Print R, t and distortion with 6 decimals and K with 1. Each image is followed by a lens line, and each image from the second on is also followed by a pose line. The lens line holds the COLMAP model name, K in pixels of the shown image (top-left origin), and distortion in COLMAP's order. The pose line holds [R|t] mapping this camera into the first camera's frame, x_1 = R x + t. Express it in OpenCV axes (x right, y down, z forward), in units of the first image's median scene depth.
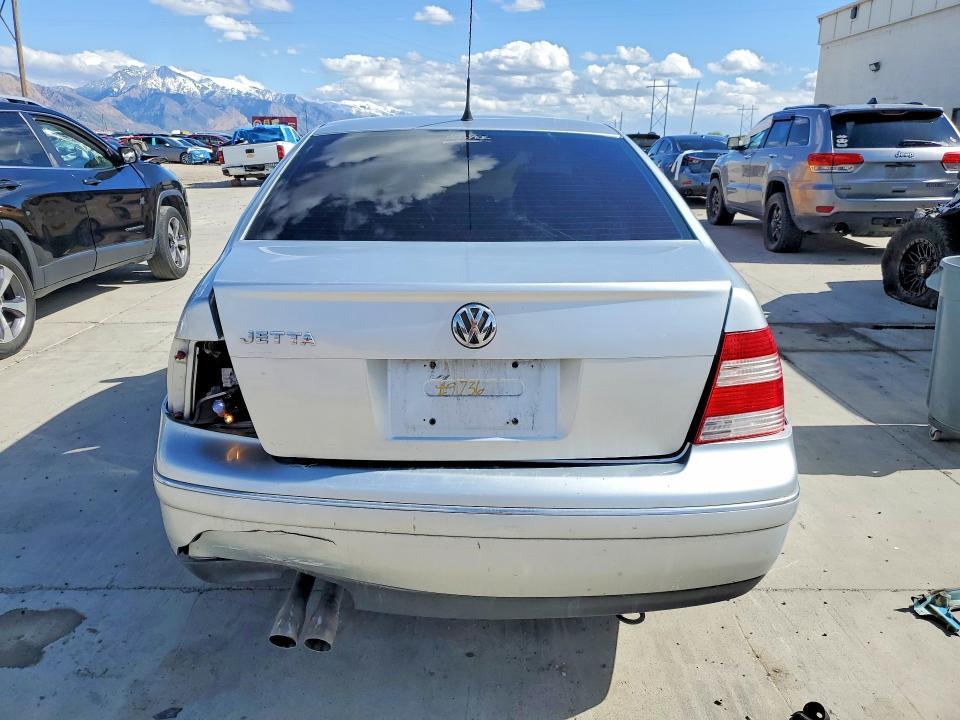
lens RADIAL K [[756.0, 0, 474.8], [0, 756.0, 358.2], [0, 0, 1]] dist [0.032276, 0.000234]
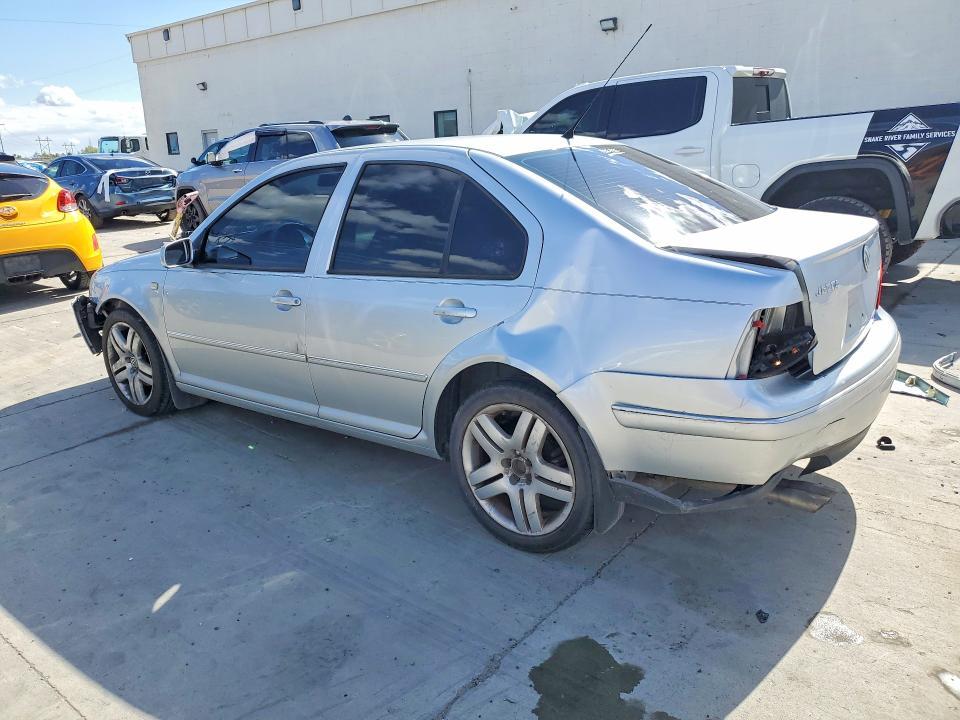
lens RADIAL K [[756.0, 0, 477.2], [0, 756.0, 356.2], [0, 0, 1]] dist [0.032276, 0.000234]
pose [[0.620962, -0.249112, 0.743202, -0.139275], [0.263979, 0.959230, 0.100961, -0.017440], [-0.738052, 0.133497, 0.661406, 0.043346]]
